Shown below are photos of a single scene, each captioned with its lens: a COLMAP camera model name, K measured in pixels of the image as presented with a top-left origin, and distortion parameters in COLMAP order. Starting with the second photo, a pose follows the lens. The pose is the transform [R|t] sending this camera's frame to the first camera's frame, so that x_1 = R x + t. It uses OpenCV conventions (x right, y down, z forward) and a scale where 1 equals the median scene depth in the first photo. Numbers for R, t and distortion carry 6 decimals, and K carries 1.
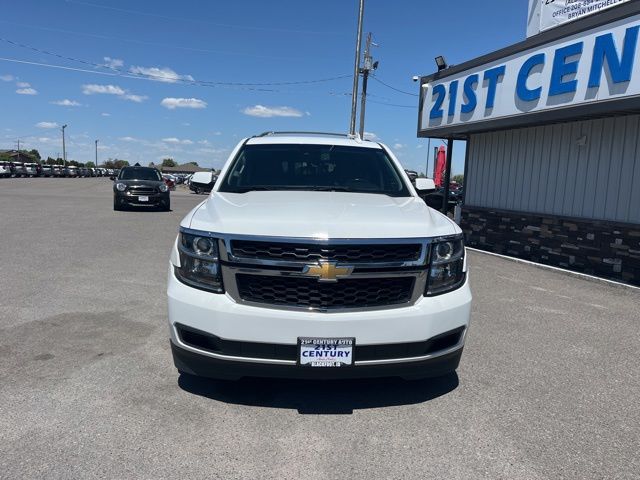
lens RADIAL K [[484.5, 0, 323.6], [0, 484.5, 237.8], [0, 0, 1]] dist [0.066610, -0.089295]
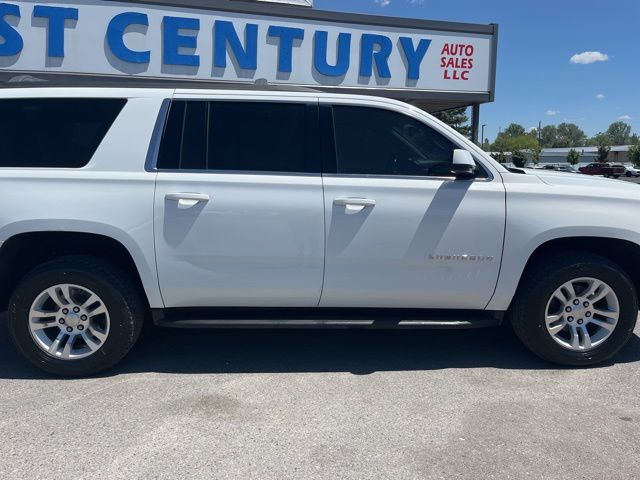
lens RADIAL K [[484.5, 0, 318.7], [0, 484.5, 235.4], [0, 0, 1]] dist [0.066610, -0.089295]
pose [[0.022811, -0.185766, 0.982329, -0.560084], [0.120785, 0.975899, 0.181746, -0.097989], [-0.992417, 0.114505, 0.044699, 0.702870]]
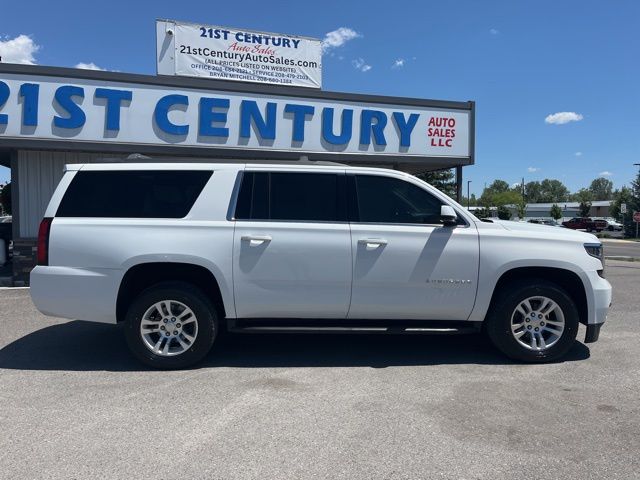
lens RADIAL K [[484.5, 0, 313.5], [0, 484.5, 237.7], [0, 0, 1]] dist [0.066610, -0.089295]
pose [[0.012256, -0.080913, 0.996646, -0.733575], [0.120161, 0.989617, 0.078864, -0.106772], [-0.992679, 0.118791, 0.021852, 0.745619]]
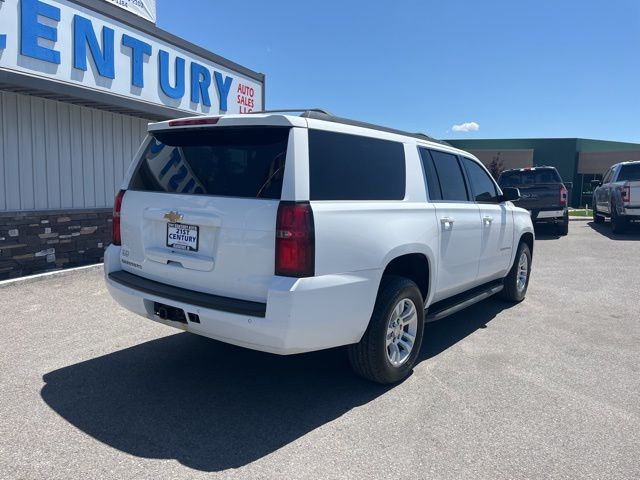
lens RADIAL K [[484.5, 0, 319.5], [0, 484.5, 237.6], [0, 0, 1]] dist [0.066610, -0.089295]
pose [[-0.763399, -0.127301, 0.633258, -0.399056], [0.022659, 0.974506, 0.223216, -0.176077], [-0.645530, 0.184752, -0.741052, 1.333042]]
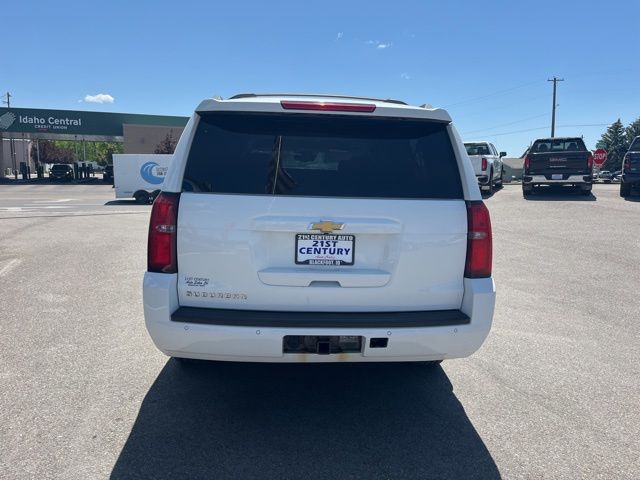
lens RADIAL K [[484.5, 0, 314.3], [0, 484.5, 241.5], [0, 0, 1]] dist [0.066610, -0.089295]
pose [[-0.998042, -0.059400, -0.019591, -0.026548], [-0.062466, 0.962494, 0.264015, -0.180331], [0.003174, 0.264722, -0.964320, 1.423367]]
